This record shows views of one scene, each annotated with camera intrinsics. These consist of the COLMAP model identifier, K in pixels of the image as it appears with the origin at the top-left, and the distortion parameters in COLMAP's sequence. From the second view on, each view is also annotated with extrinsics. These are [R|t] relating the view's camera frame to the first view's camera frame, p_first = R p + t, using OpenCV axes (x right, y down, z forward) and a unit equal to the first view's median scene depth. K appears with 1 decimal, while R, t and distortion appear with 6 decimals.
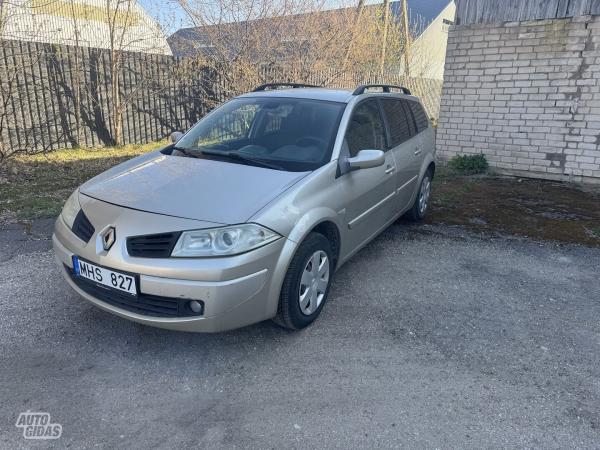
lens RADIAL K [[427.8, 0, 302.4], [0, 427.8, 227.5], [0, 0, 1]] dist [0.035812, -0.042565]
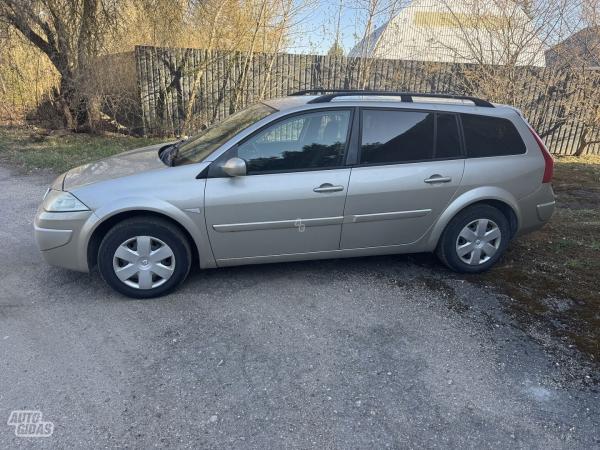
lens RADIAL K [[427.8, 0, 302.4], [0, 427.8, 227.5], [0, 0, 1]] dist [0.035812, -0.042565]
pose [[0.666828, 0.240131, -0.705463, 0.878914], [-0.246850, 0.964392, 0.094937, -0.139784], [0.703140, 0.110837, 0.702360, 0.386334]]
